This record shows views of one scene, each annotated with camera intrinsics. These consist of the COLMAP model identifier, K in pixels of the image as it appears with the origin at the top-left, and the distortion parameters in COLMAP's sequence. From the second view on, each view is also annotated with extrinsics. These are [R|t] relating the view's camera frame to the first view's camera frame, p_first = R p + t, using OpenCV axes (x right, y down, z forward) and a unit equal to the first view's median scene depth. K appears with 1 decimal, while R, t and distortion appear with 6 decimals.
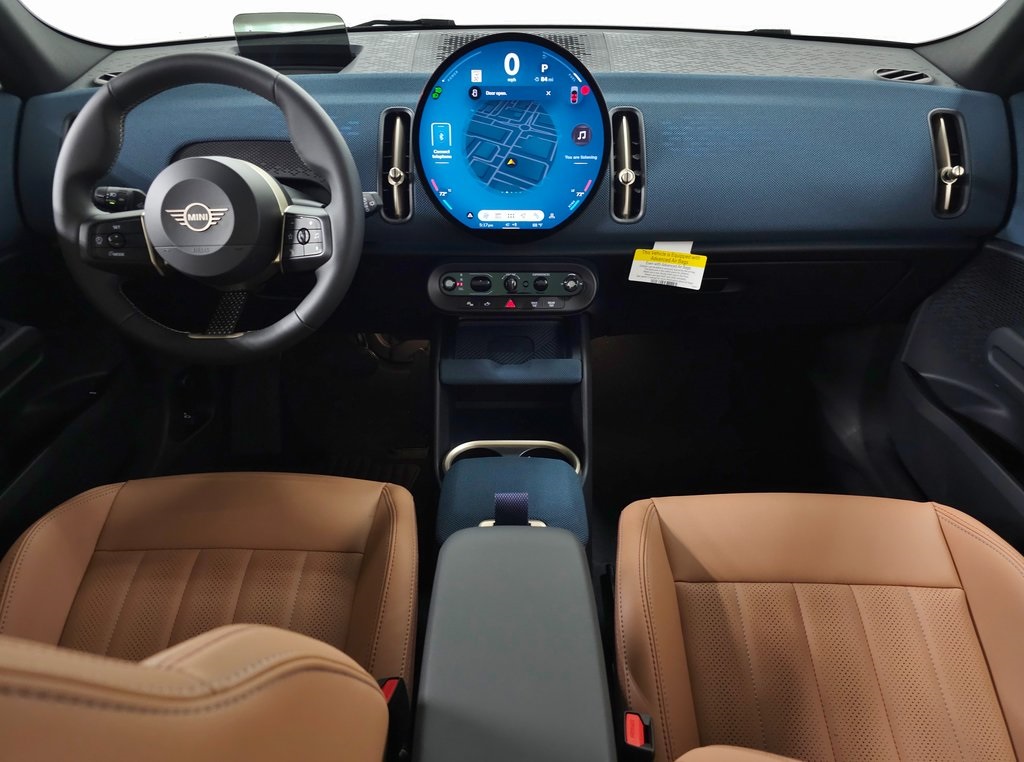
lens RADIAL K [[650.2, 0, 465.3], [0, 650.2, 385.4], [0, 0, 1]] dist [0.032886, -0.036416]
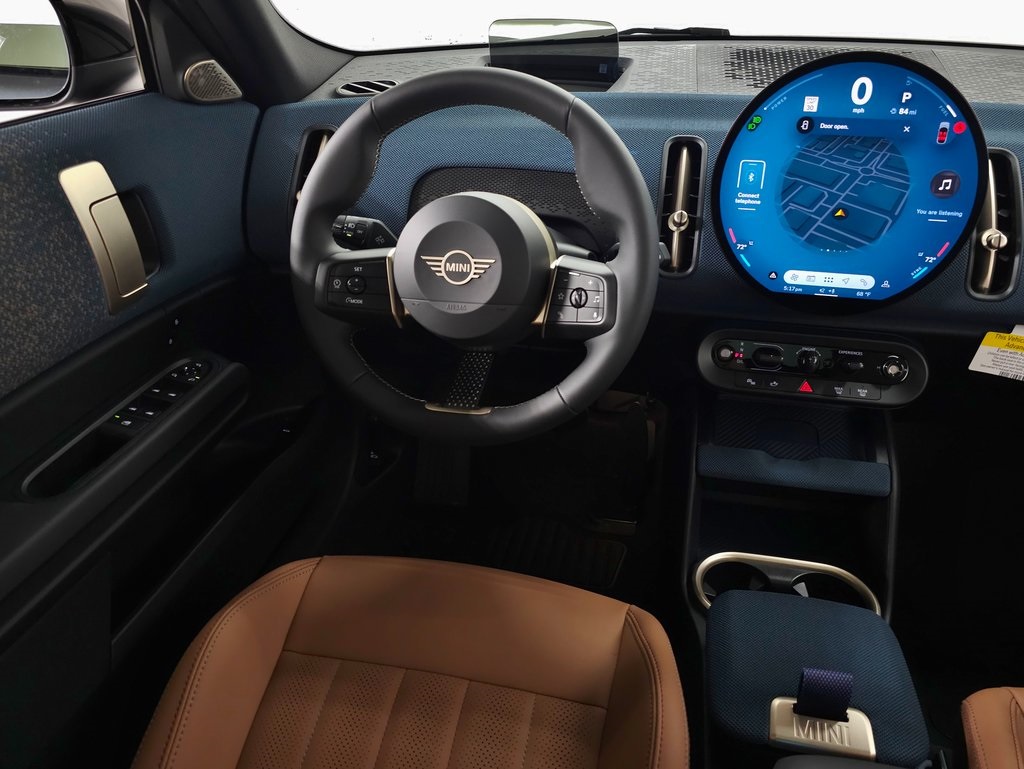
lens RADIAL K [[700.4, 0, 518.9], [0, 700.4, 366.3], [0, 0, 1]] dist [0.059301, -0.075698]
pose [[0.982455, 0.095758, -0.160042, -0.157257], [-0.104467, 0.993422, -0.046899, -0.088020], [0.154498, 0.062795, 0.985996, 0.136558]]
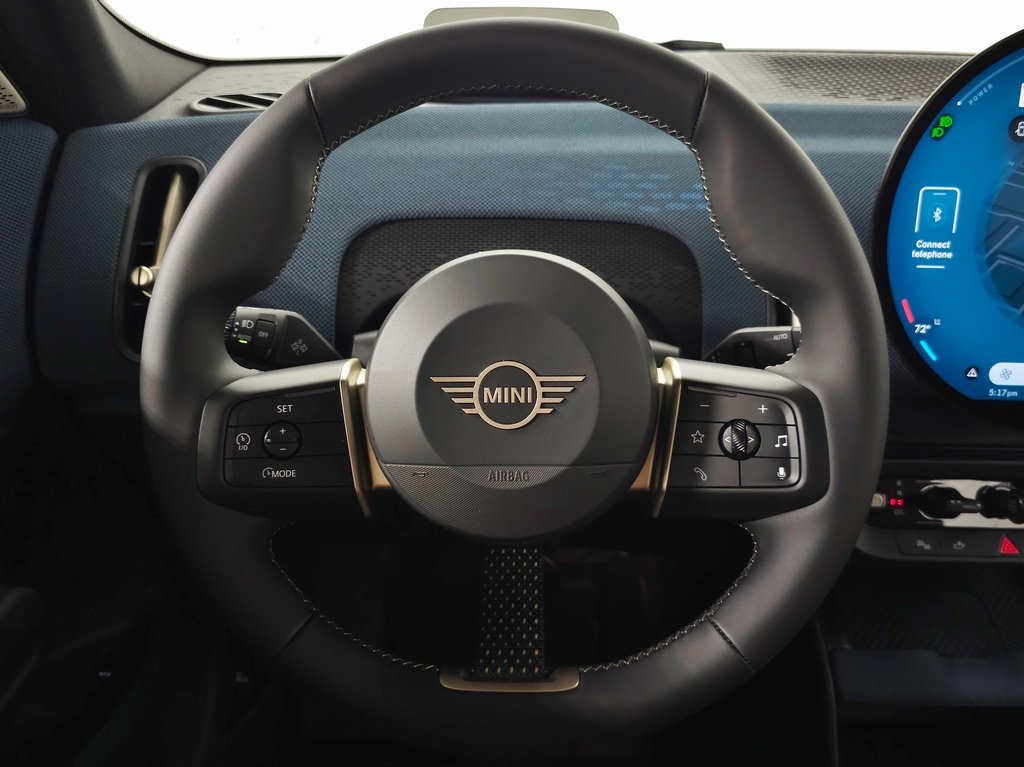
lens RADIAL K [[854.8, 0, 512.0], [0, 854.8, 383.5], [0, 0, 1]] dist [0.003225, -0.010930]
pose [[0.999771, 0.018847, -0.010088, -0.345134], [-0.020311, 0.984660, -0.173296, -0.149830], [0.006667, 0.173461, 0.984818, 0.417140]]
